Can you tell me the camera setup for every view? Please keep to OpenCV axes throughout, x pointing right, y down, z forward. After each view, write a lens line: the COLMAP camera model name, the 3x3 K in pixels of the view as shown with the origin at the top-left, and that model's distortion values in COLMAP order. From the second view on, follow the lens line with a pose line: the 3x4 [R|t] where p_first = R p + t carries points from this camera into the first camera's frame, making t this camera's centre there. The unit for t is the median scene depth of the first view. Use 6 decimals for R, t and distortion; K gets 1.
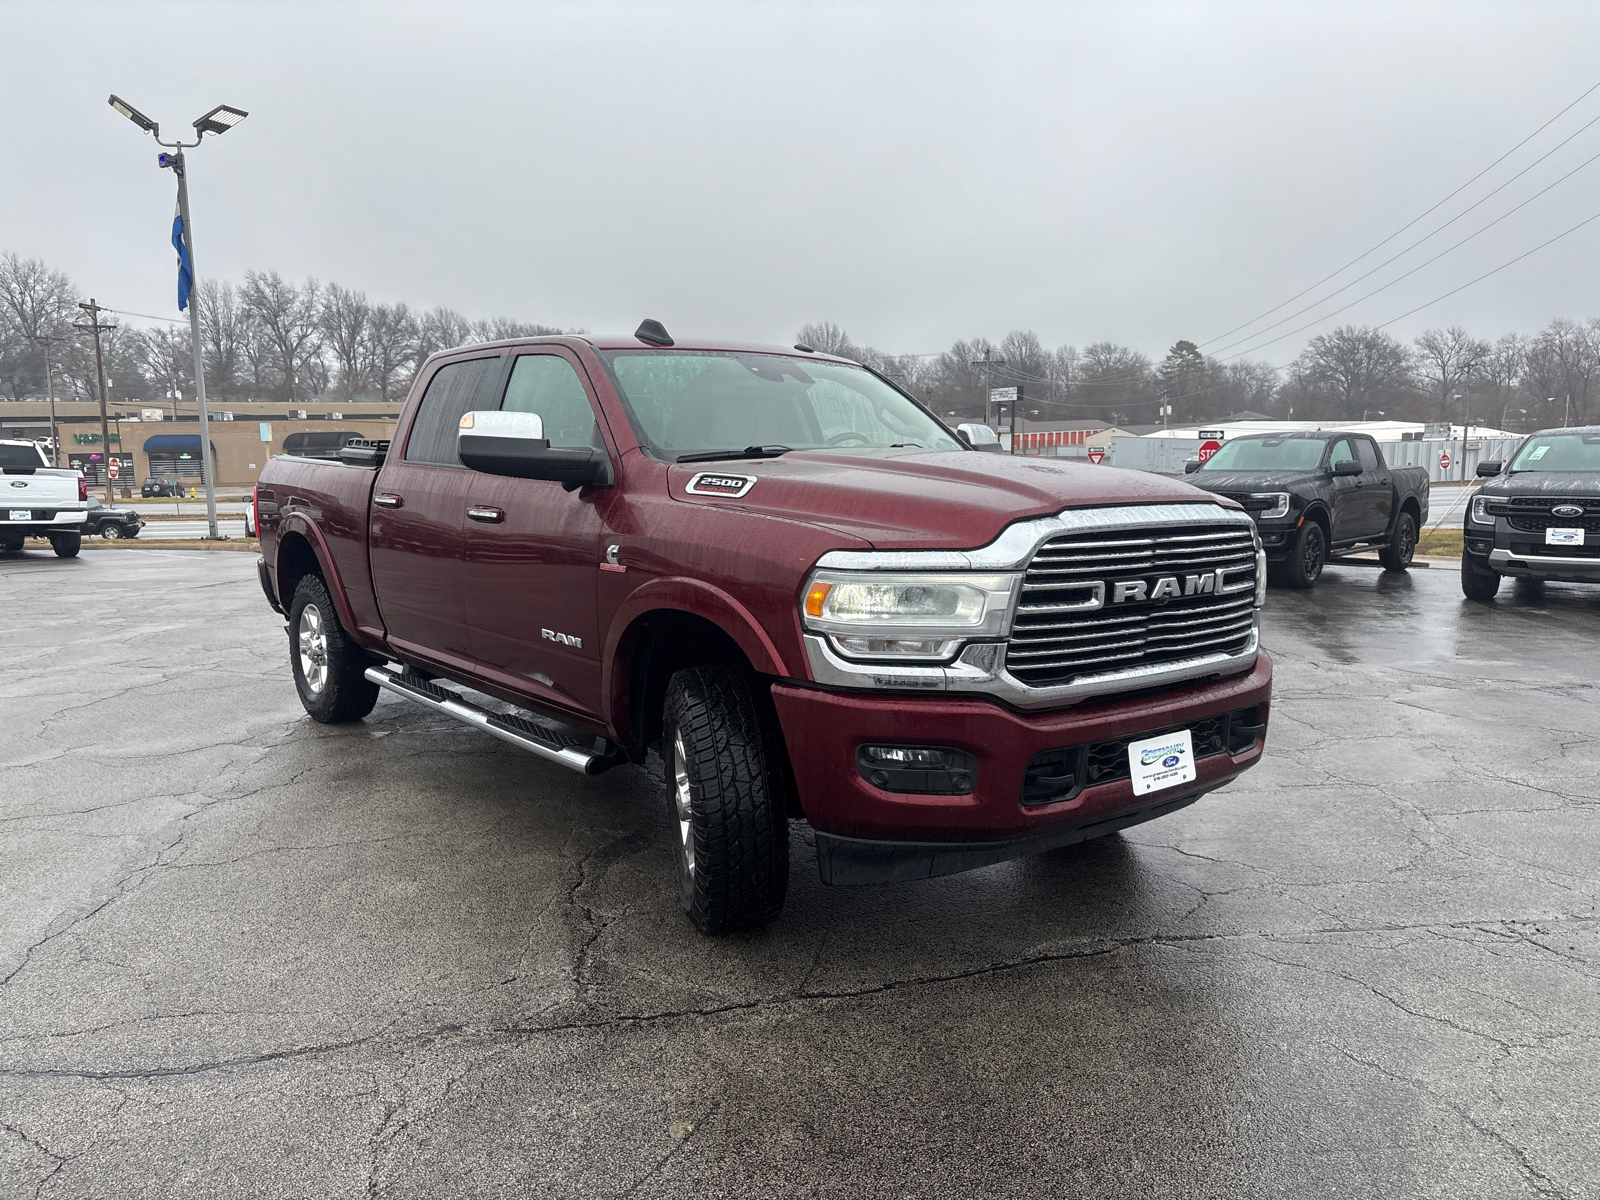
lens RADIAL K [[1414.0, 0, 801.1], [0, 1414.0, 691.7], [0, 0, 1]] dist [-0.006735, 0.000793]
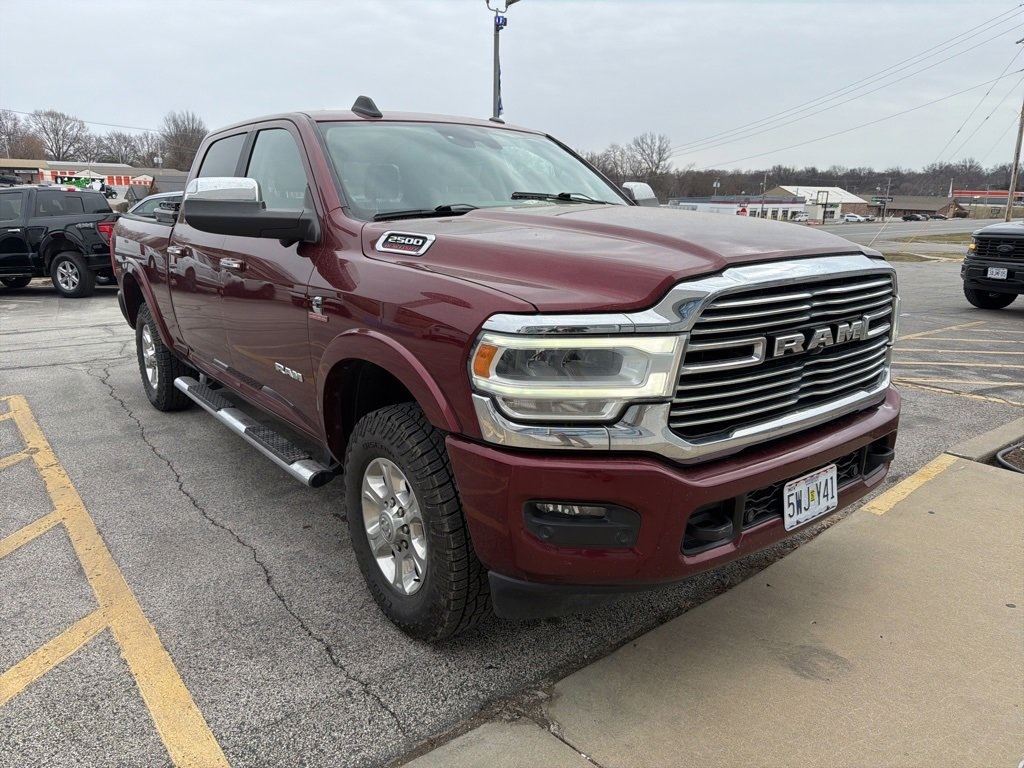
lens RADIAL K [[776.1, 0, 514.4], [0, 776.1, 409.7], [0, 0, 1]] dist [0.000377, 0.003153]
pose [[0.999473, -0.006043, -0.031879, 0.046488], [0.009029, 0.995498, 0.094354, -0.074683], [0.031165, -0.094592, 0.995028, 0.398862]]
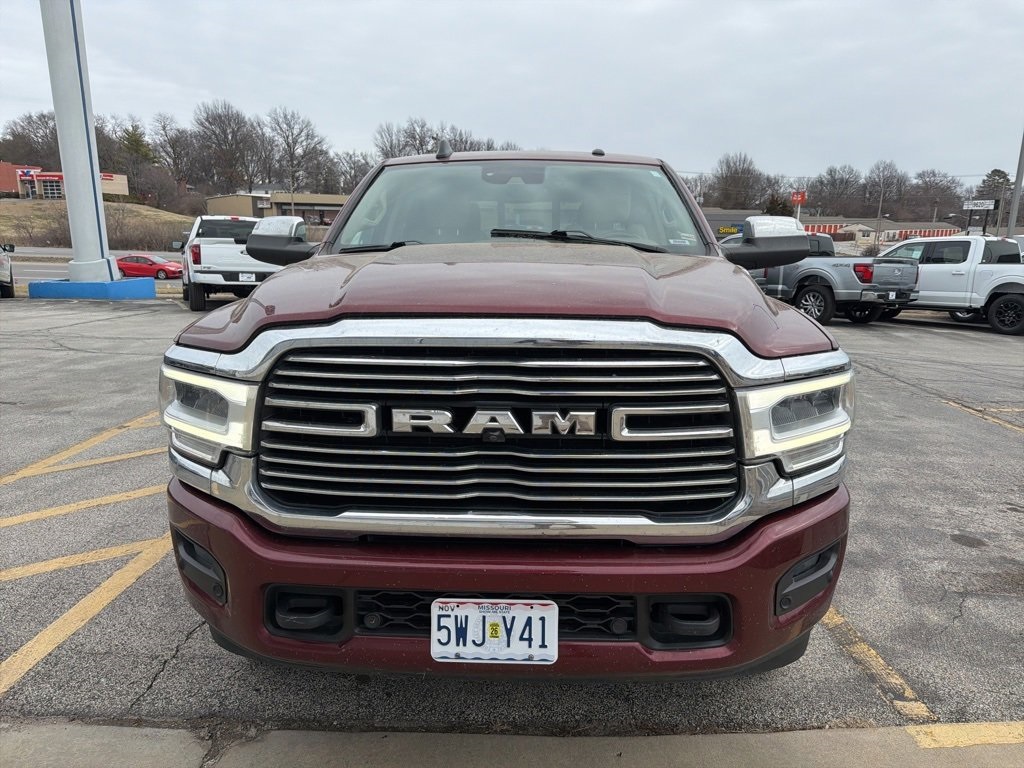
lens RADIAL K [[776.1, 0, 514.4], [0, 776.1, 409.7], [0, 0, 1]] dist [0.000377, 0.003153]
pose [[0.717893, 0.145592, -0.680759, 0.542542], [-0.115051, 0.989252, 0.090242, -0.117373], [0.686581, 0.013538, 0.726927, 0.670174]]
